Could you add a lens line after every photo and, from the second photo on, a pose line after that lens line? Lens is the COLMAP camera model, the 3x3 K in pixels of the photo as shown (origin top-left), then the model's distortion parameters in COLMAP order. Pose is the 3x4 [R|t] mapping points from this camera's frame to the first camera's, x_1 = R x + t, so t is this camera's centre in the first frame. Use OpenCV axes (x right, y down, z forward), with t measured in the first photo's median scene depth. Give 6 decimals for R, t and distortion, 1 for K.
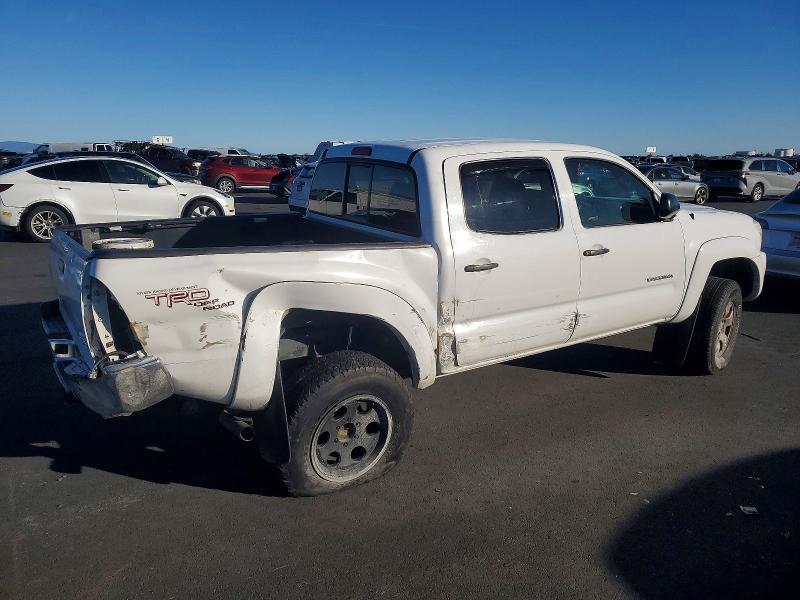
lens RADIAL K [[624.3, 0, 400.9], [0, 624.3, 298.8], [0, 0, 1]] dist [0.014957, -0.005452]
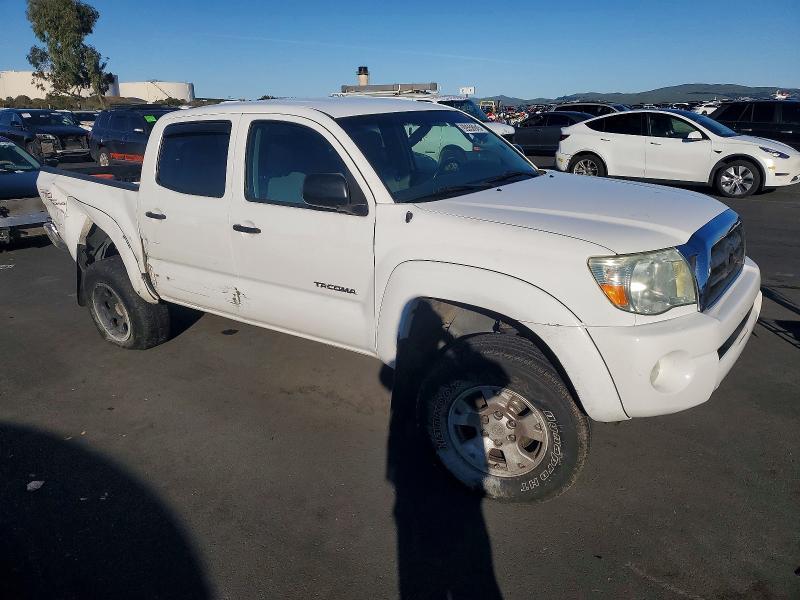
lens RADIAL K [[624.3, 0, 401.1], [0, 624.3, 301.3], [0, 0, 1]] dist [0.014957, -0.005452]
pose [[0.335665, 0.271203, -0.902096, 0.409668], [-0.196583, 0.956740, 0.214483, -0.070818], [0.921240, 0.105342, 0.374458, 0.293911]]
